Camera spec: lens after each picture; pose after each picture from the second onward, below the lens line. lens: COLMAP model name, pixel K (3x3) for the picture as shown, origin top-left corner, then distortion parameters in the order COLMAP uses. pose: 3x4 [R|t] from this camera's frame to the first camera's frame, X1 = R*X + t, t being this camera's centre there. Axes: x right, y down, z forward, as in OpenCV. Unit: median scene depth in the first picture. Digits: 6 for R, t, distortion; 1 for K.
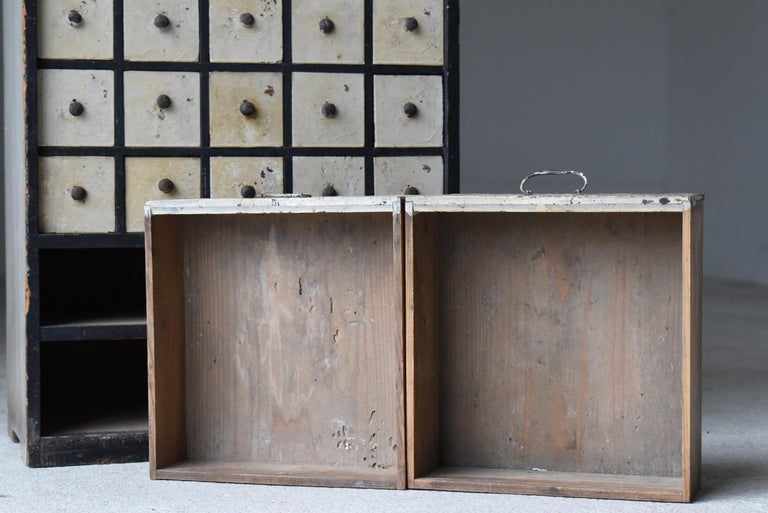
lens RADIAL K [[1783.1, 0, 384.7], [0, 1783.1, 257.8], [0, 0, 1]] dist [0.072090, 0.000000]
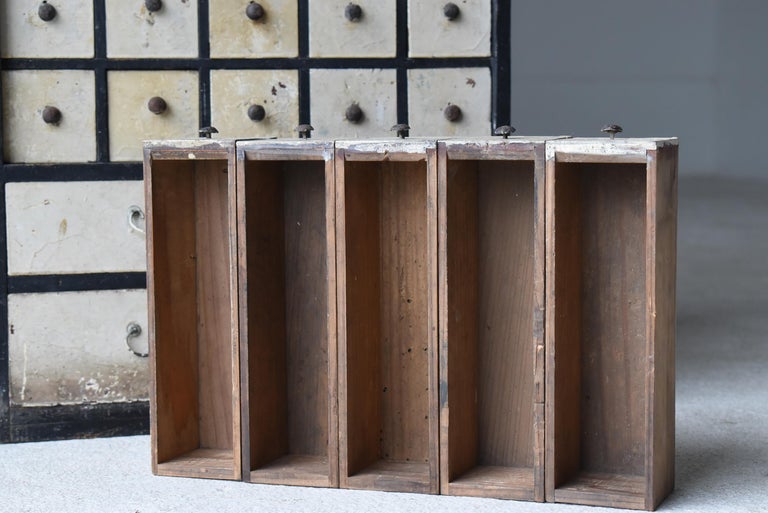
lens RADIAL K [[1783.1, 0, 382.6], [0, 1783.1, 254.4], [0, 0, 1]] dist [0.072090, 0.000000]
pose [[0.999828, 0.000579, -0.018545, -0.002303], [0.000592, 0.998009, 0.063071, -0.023469], [0.018544, -0.063072, 0.997837, 0.168936]]
